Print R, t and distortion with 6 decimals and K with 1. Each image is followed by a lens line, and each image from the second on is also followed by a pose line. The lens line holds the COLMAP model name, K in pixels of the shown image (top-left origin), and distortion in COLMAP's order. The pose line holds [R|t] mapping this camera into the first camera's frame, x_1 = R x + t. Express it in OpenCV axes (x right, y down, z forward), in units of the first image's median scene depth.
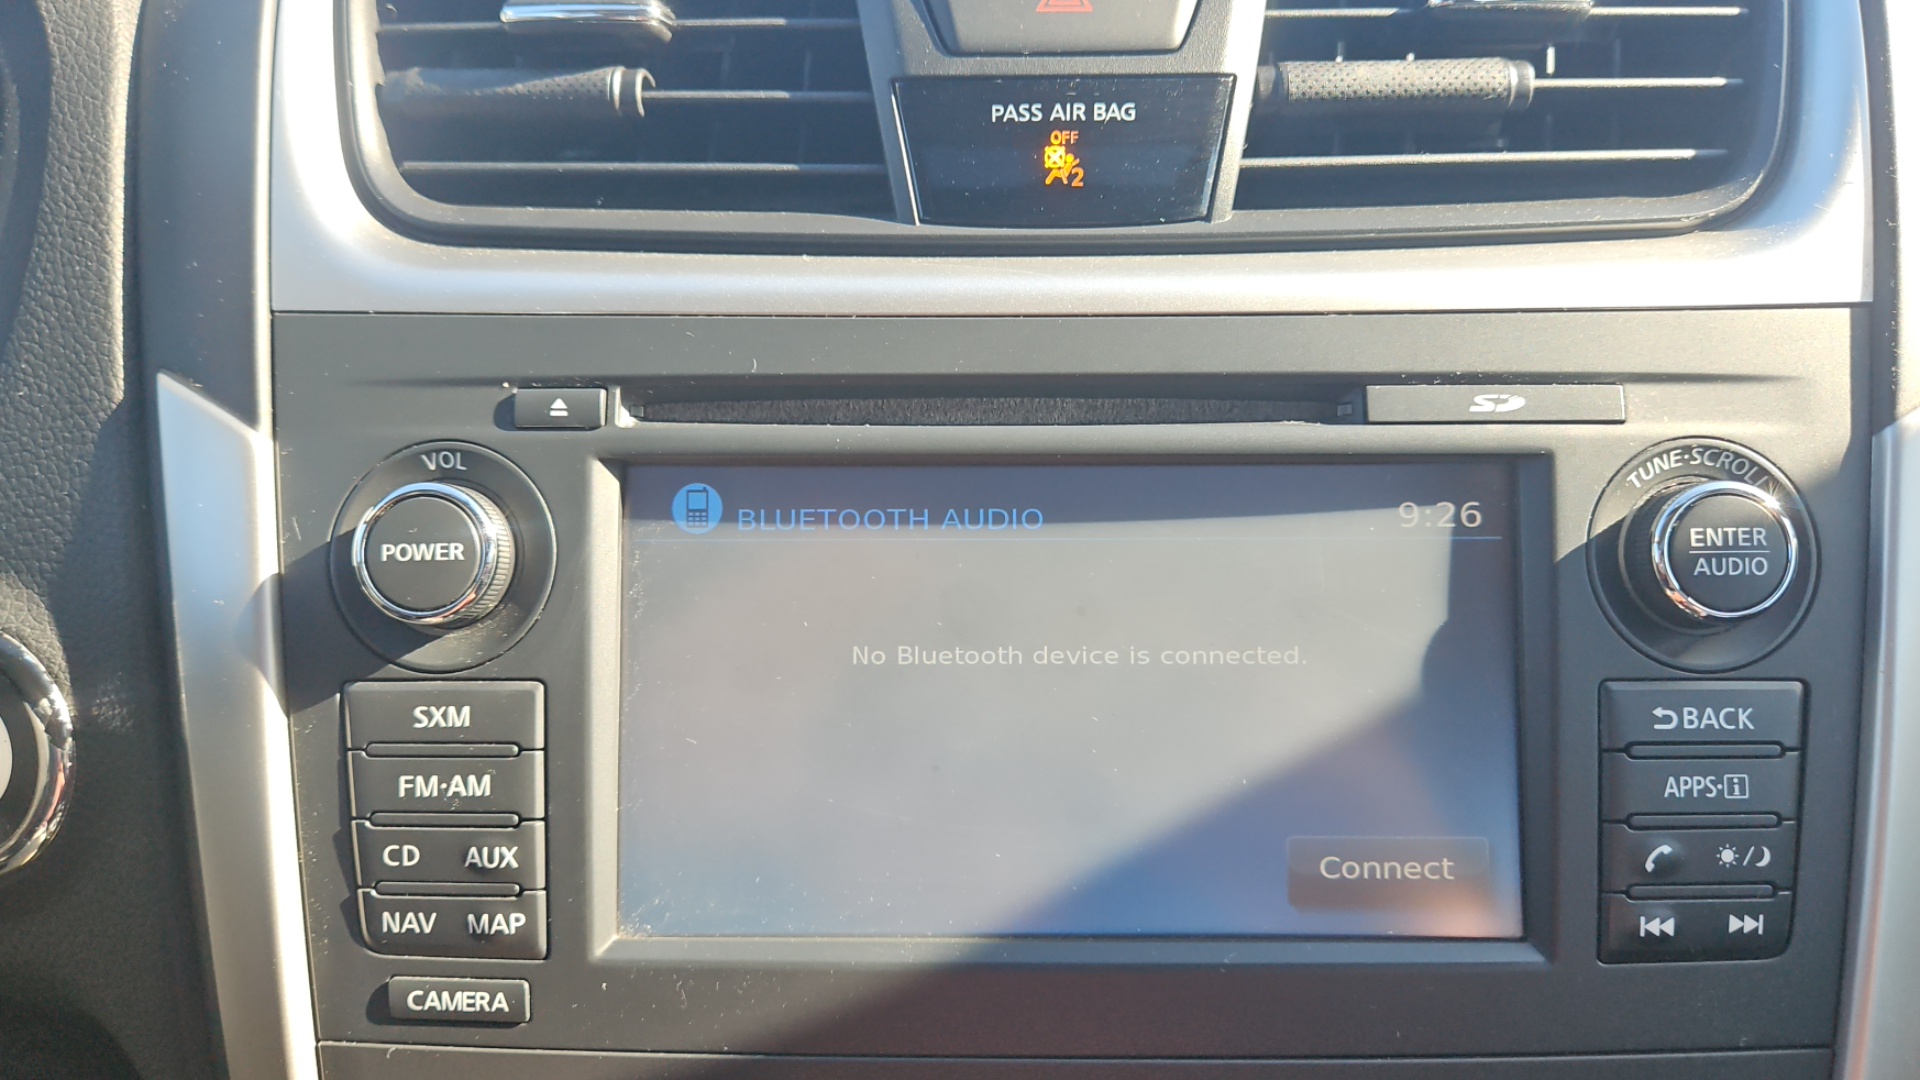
lens RADIAL K [[1412.9, 0, 959.4], [0, 1412.9, 550.3], [0, 0, 1]] dist [0.033128, -0.040970]
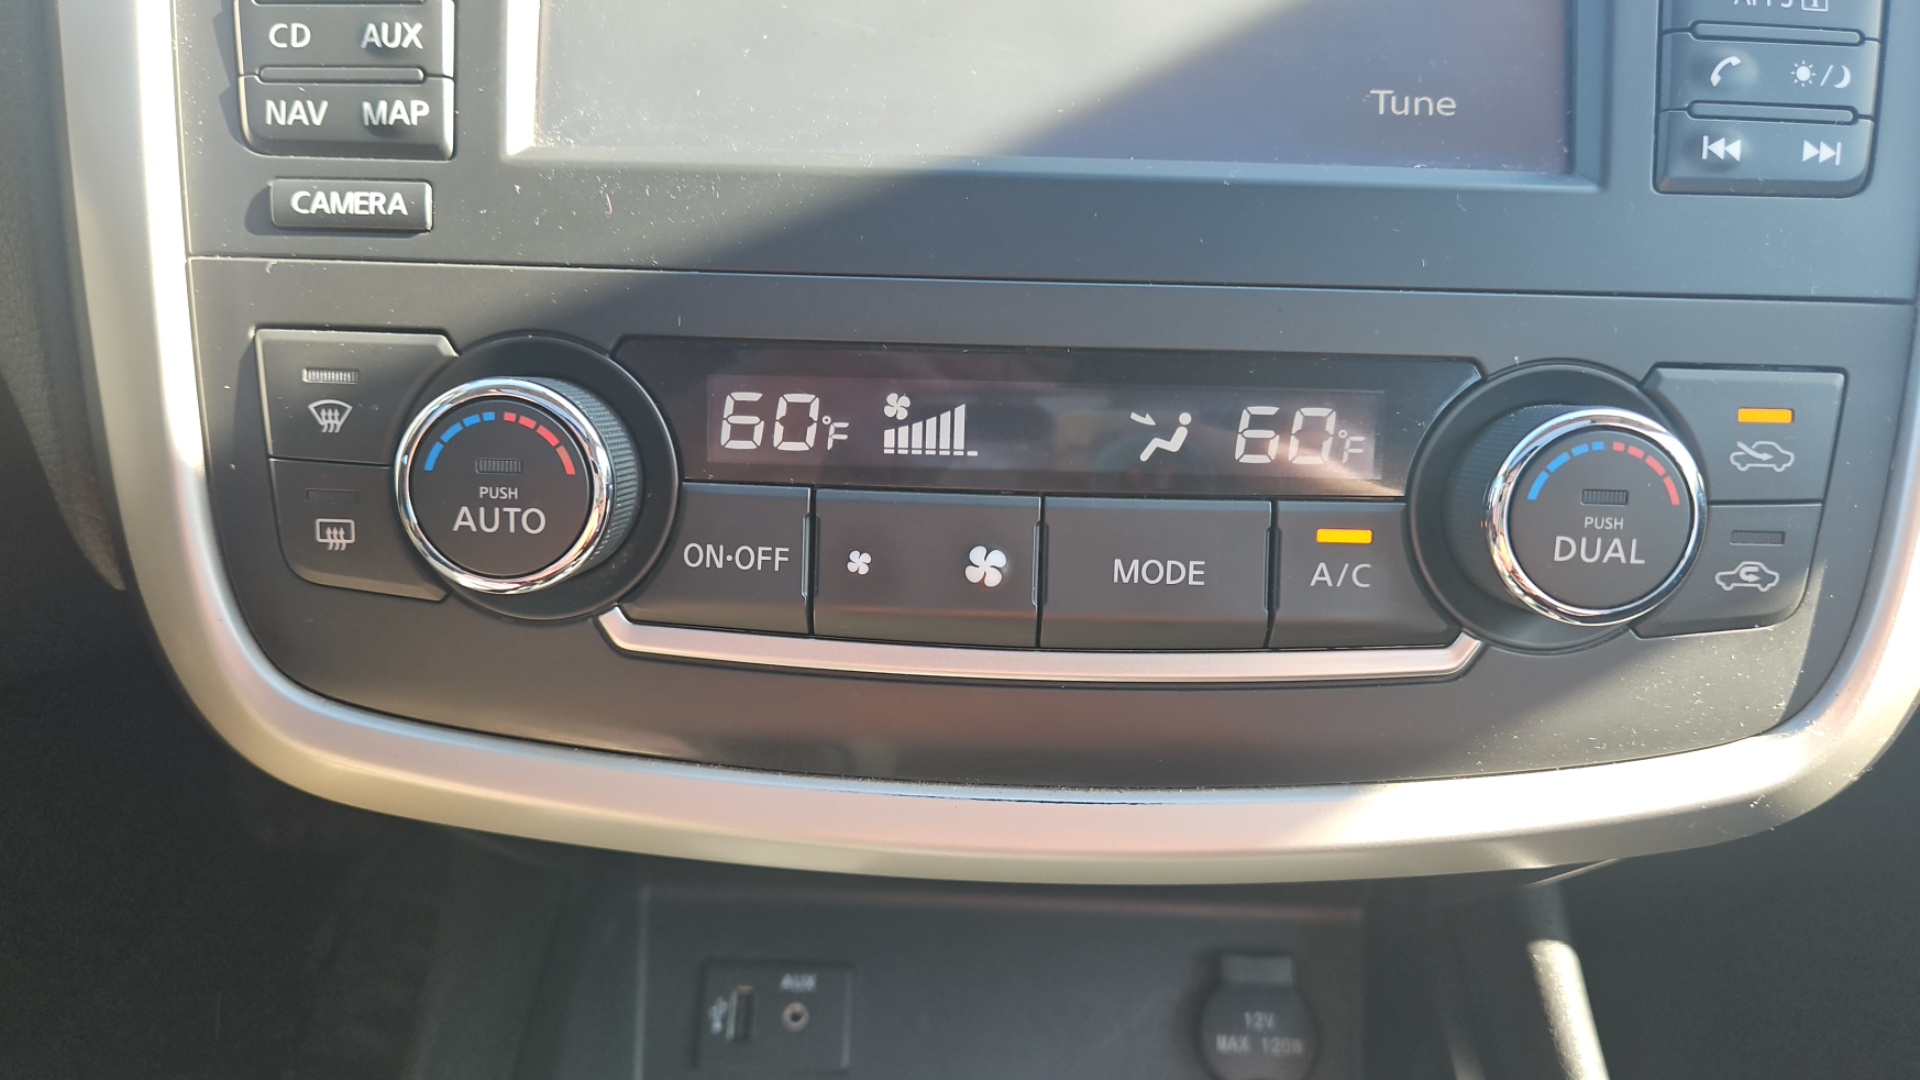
lens RADIAL K [[1412.9, 0, 956.2], [0, 1412.9, 560.6], [0, 0, 1]] dist [0.033128, -0.040970]
pose [[0.999445, 0.032218, 0.008496, 0.018855], [-0.032138, 0.999439, -0.009431, 0.530520], [-0.008796, 0.009153, 0.999919, 0.126186]]
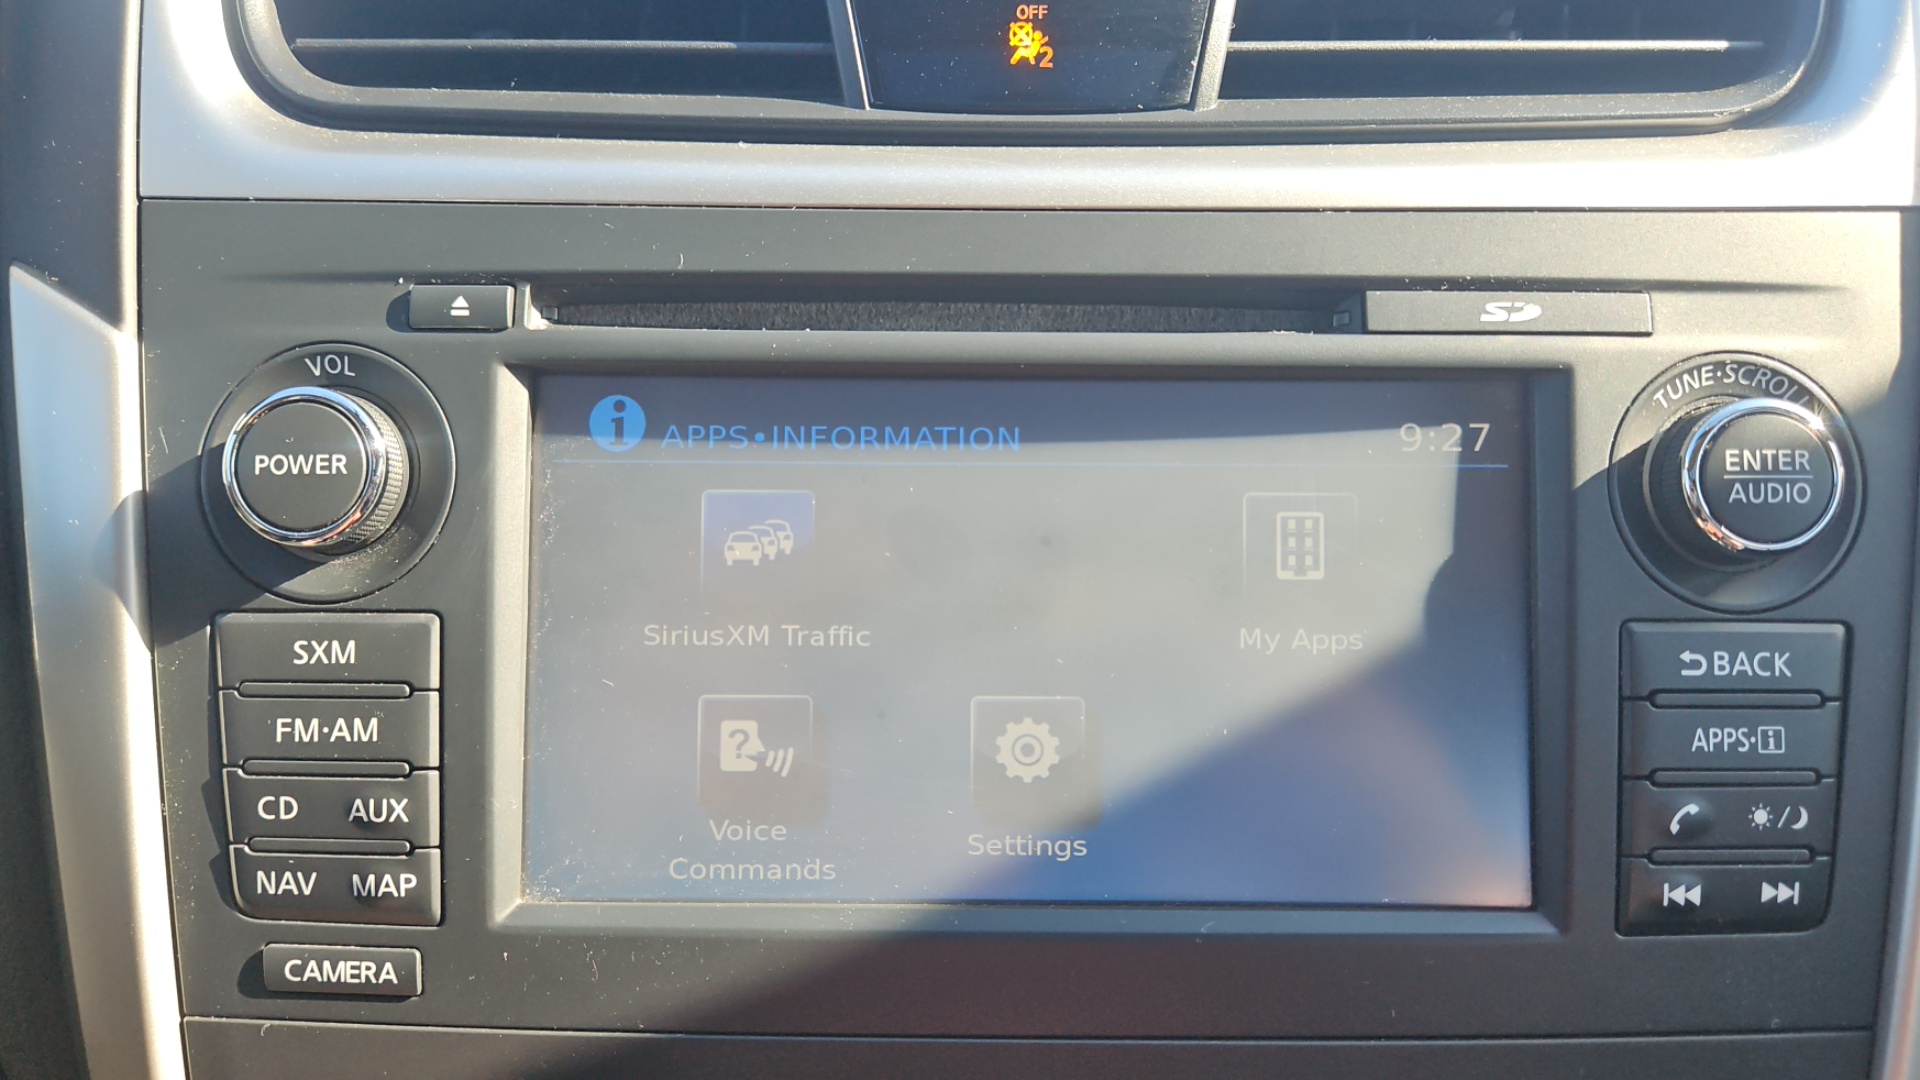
lens RADIAL K [[1412.9, 0, 957.9], [0, 1412.9, 545.3], [0, 0, 1]] dist [0.033128, -0.040970]
pose [[0.999885, 0.008558, 0.012507, 0.019776], [-0.008638, 0.999942, 0.006360, 0.041285], [-0.012452, -0.006468, 0.999902, 0.106770]]
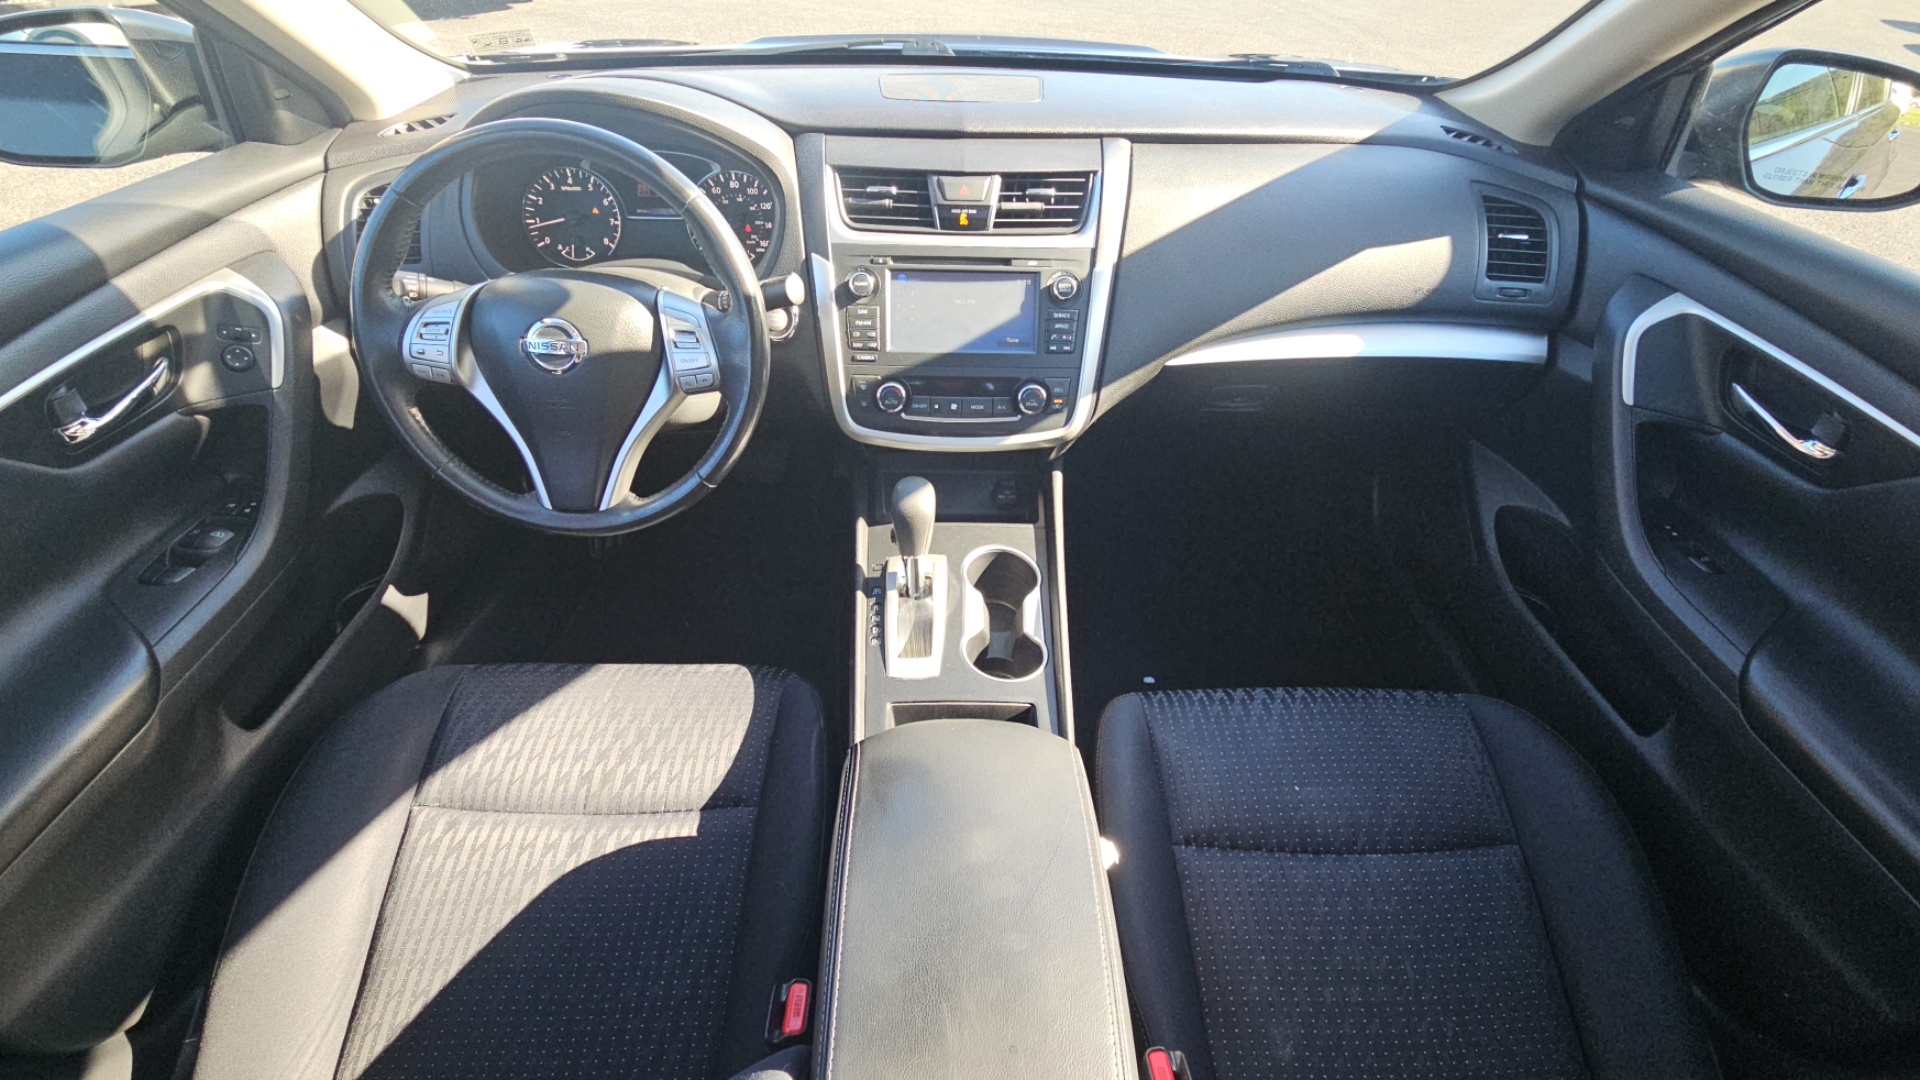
lens RADIAL K [[857.2, 0, 950.2], [0, 857.2, 535.1], [0, 0, 1]] dist [0.009627, -0.006197]
pose [[0.998972, 0.009743, 0.044263, -0.137430], [-0.017742, 0.982745, 0.184113, 0.383069], [-0.041705, -0.184709, 0.981908, -2.912228]]
